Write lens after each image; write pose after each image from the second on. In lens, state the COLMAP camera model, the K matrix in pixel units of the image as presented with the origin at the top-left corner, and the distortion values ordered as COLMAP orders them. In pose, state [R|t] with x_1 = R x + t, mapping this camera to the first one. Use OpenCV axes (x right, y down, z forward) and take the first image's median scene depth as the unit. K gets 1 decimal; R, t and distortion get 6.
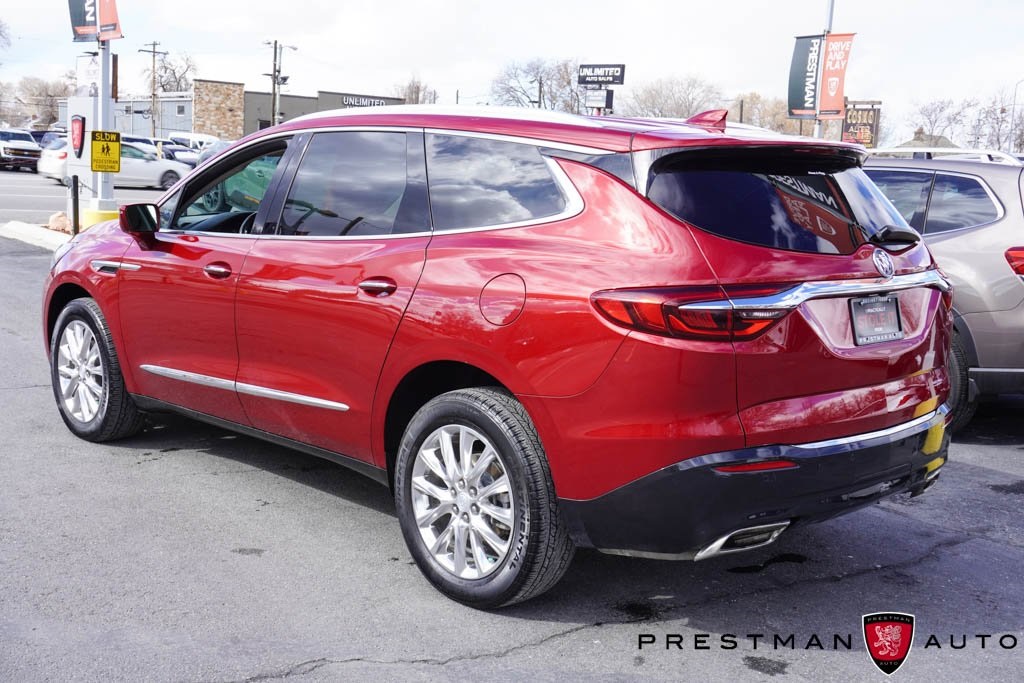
lens RADIAL K [[1229.4, 0, 510.2], [0, 1229.4, 346.0], [0, 0, 1]] dist [0.008856, 0.000000]
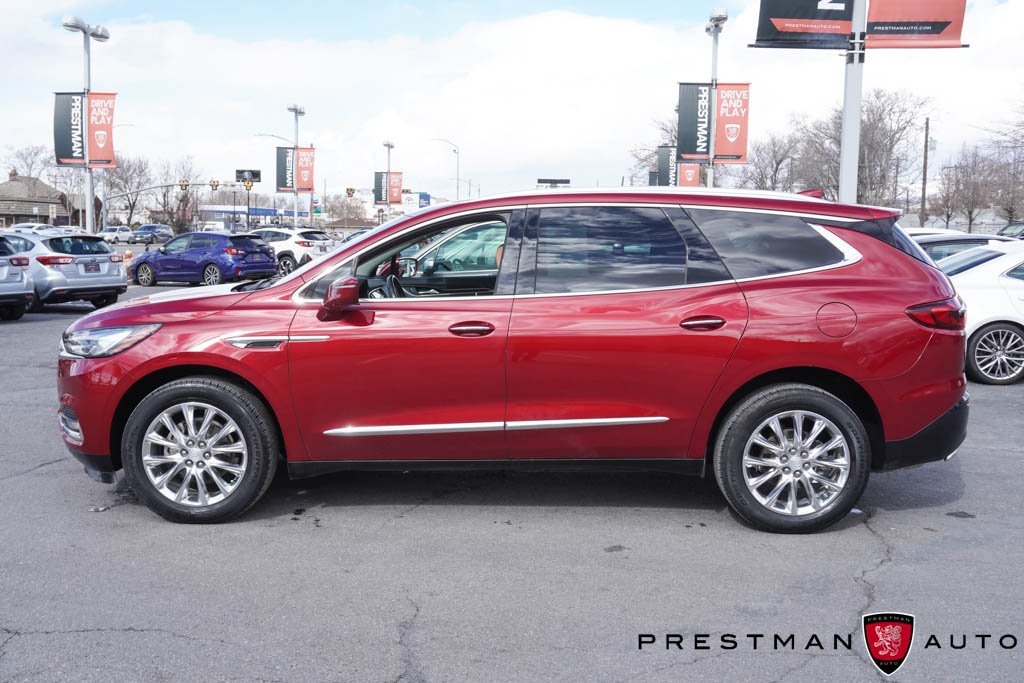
lens RADIAL K [[1060.7, 0, 513.6], [0, 1060.7, 340.8], [0, 0, 1]] dist [0.003417, 0.000000]
pose [[0.696814, -0.113291, 0.708248, -0.300522], [0.123239, 0.991673, 0.037378, -0.027297], [-0.706585, 0.061239, 0.704973, 0.091911]]
